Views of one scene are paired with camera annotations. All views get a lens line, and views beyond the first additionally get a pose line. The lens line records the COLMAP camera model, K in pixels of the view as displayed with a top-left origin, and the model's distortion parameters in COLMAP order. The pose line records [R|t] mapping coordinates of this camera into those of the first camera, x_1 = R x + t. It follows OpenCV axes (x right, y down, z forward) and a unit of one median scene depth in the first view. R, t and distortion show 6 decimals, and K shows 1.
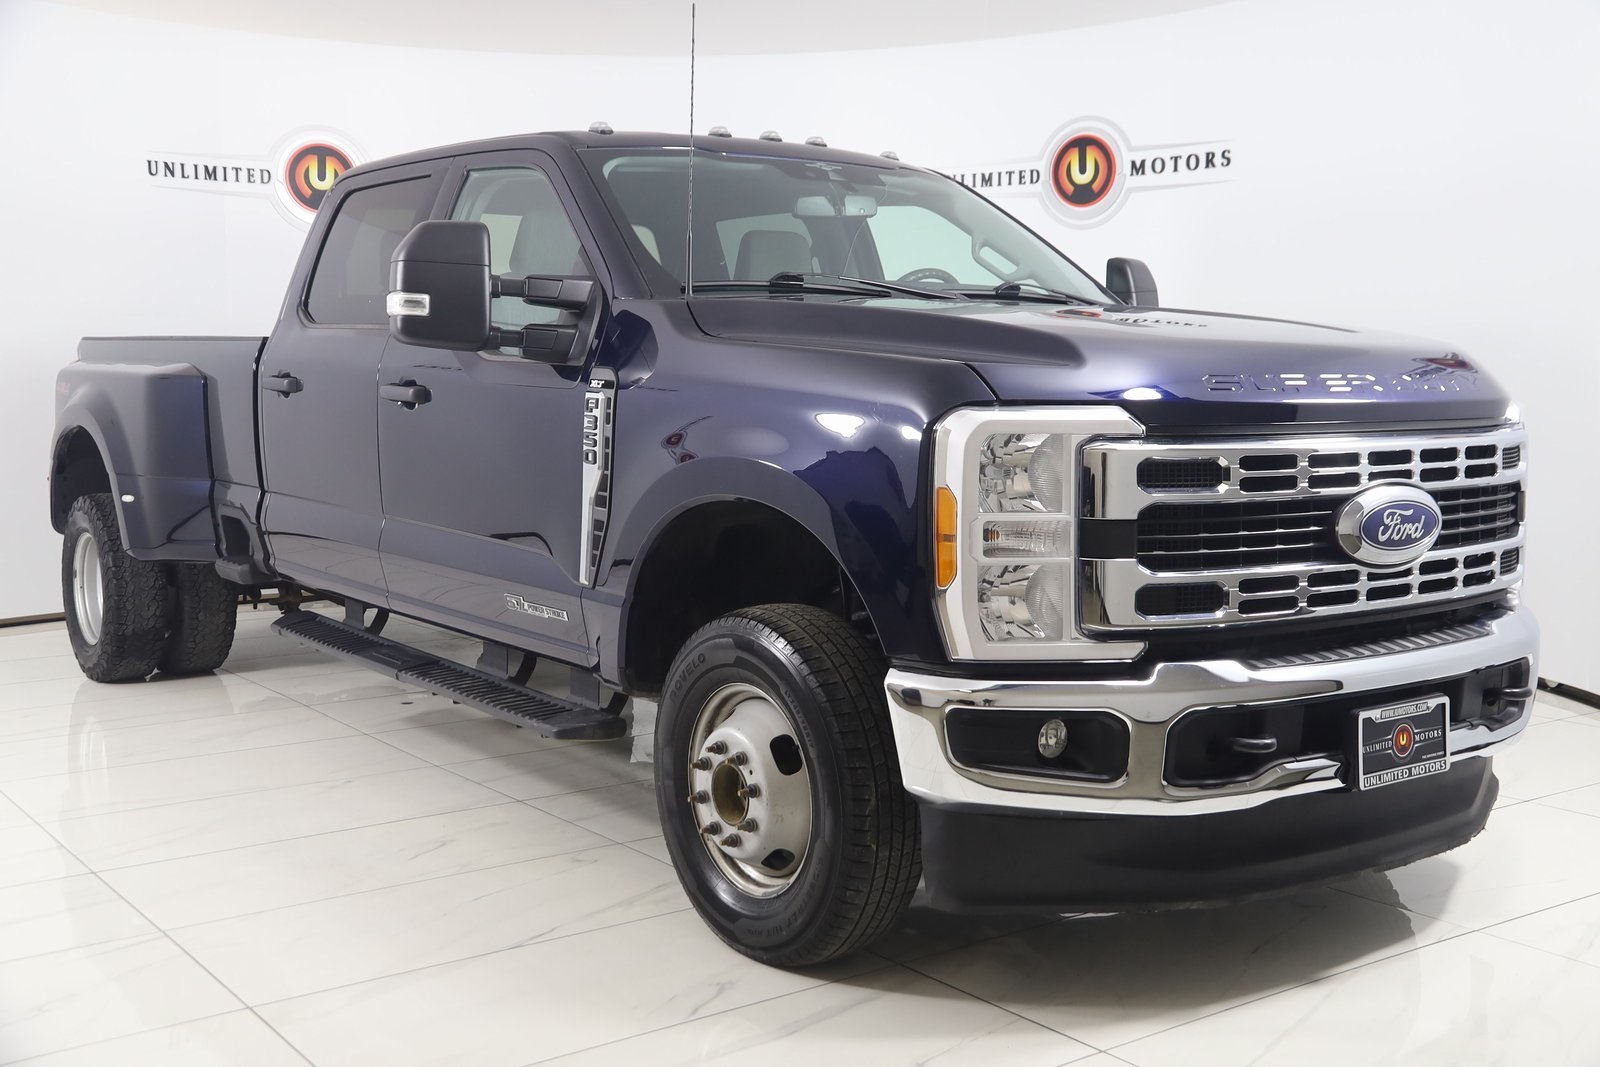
lens RADIAL K [[1659.7, 0, 805.8], [0, 1659.7, 533.4], [0, 0, 1]] dist [-0.003040, 0.183221]
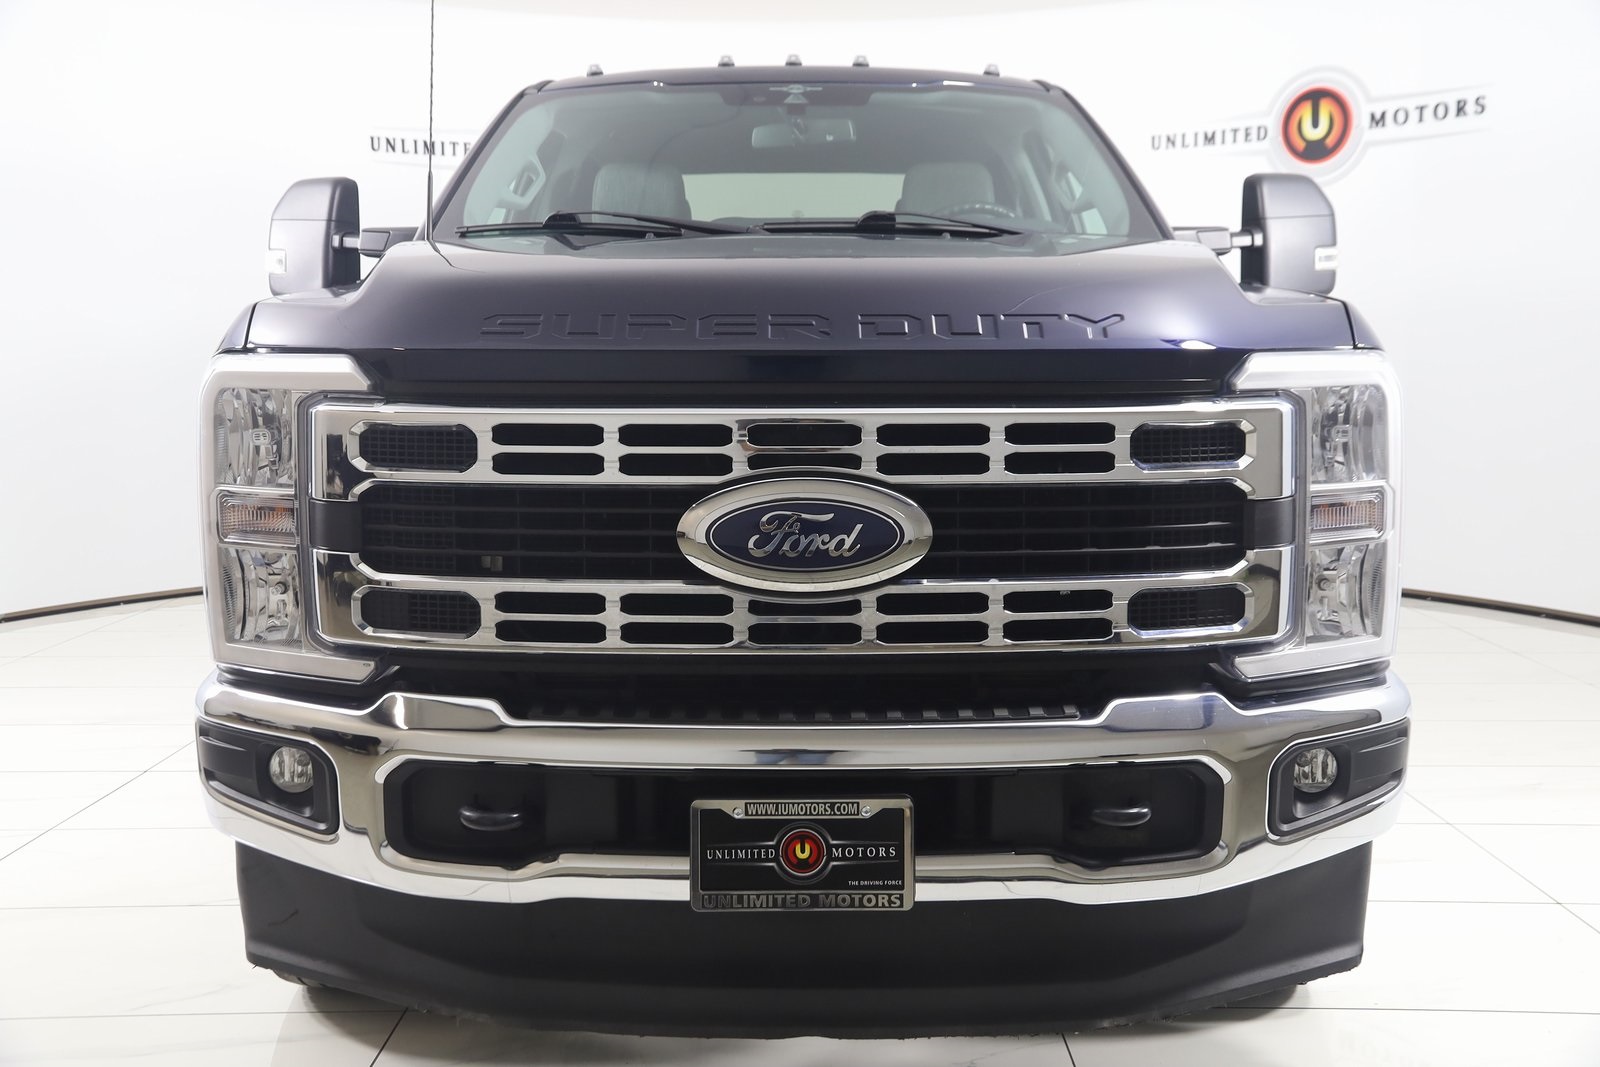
lens RADIAL K [[1659.7, 0, 805.8], [0, 1659.7, 533.4], [0, 0, 1]] dist [-0.003040, 0.183221]
pose [[0.810389, 0.062458, -0.582553, 0.743042], [-0.052480, 0.998043, 0.033999, -0.028516], [0.583537, 0.003020, 0.812081, 0.448831]]
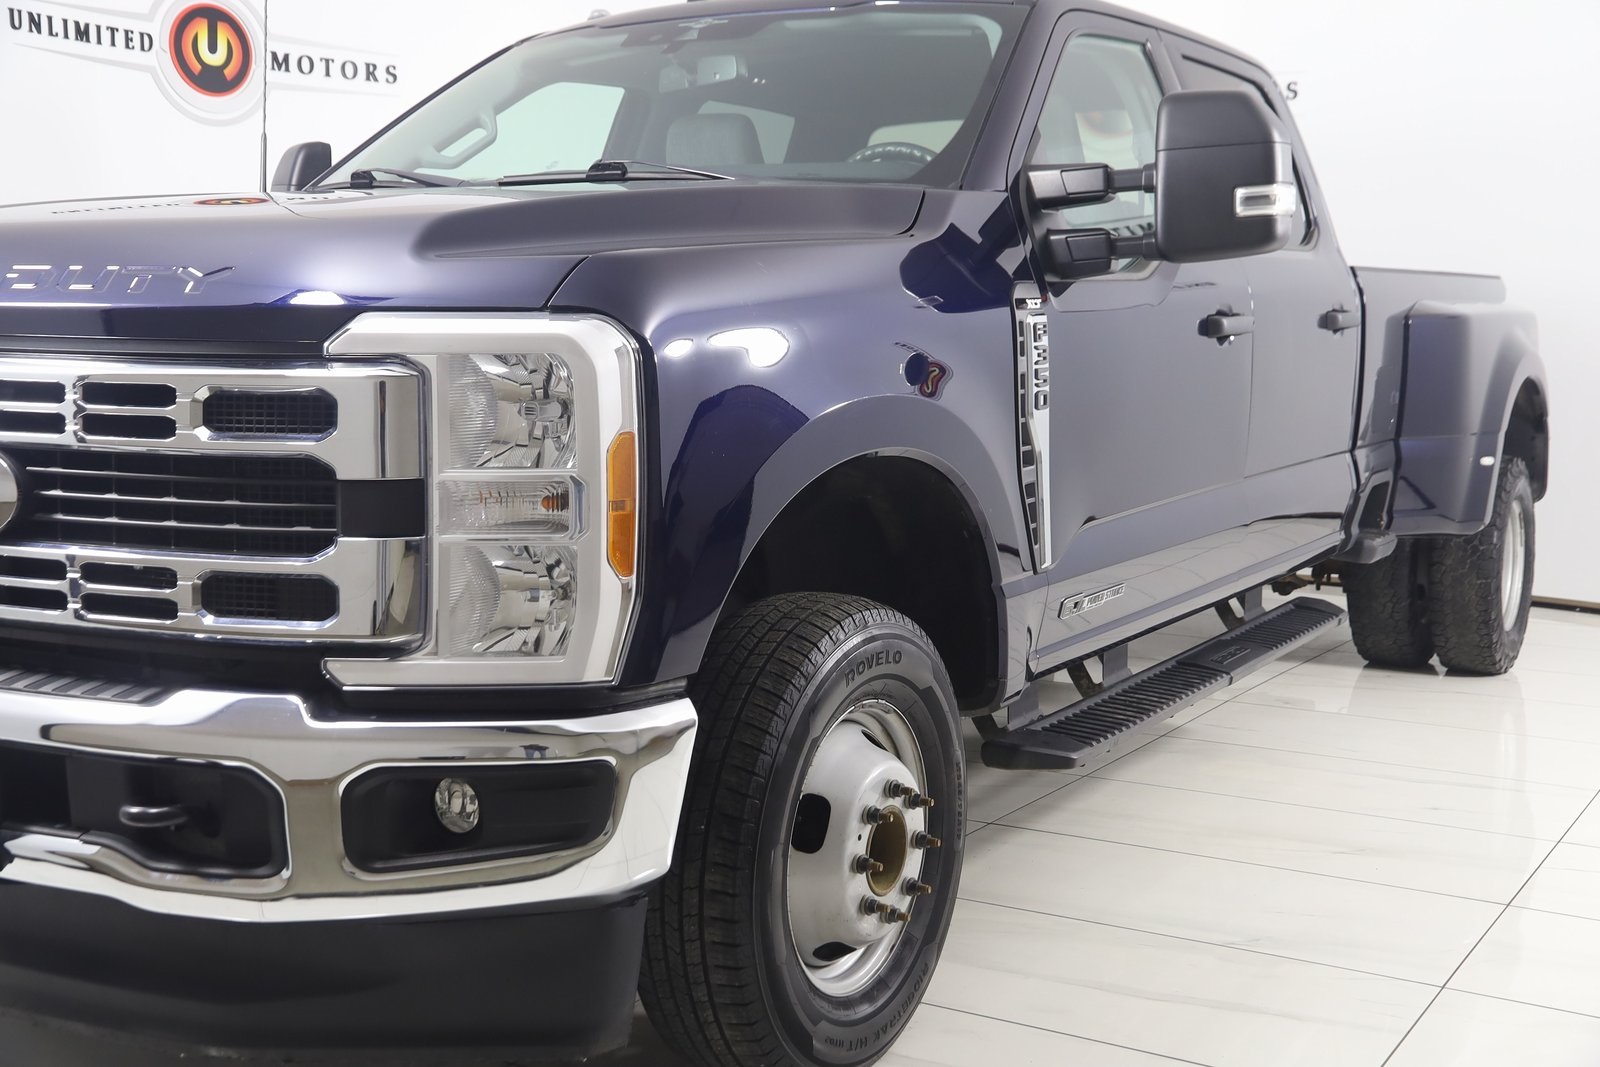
lens RADIAL K [[1889.5, 0, 811.6], [0, 1889.5, 525.1], [0, 0, 1]] dist [0.050819, 0.179044]
pose [[0.394981, 0.100587, -0.913166, 1.196764], [-0.095444, 0.993102, 0.068109, -0.076520], [0.913718, 0.060255, 0.401857, 1.009865]]
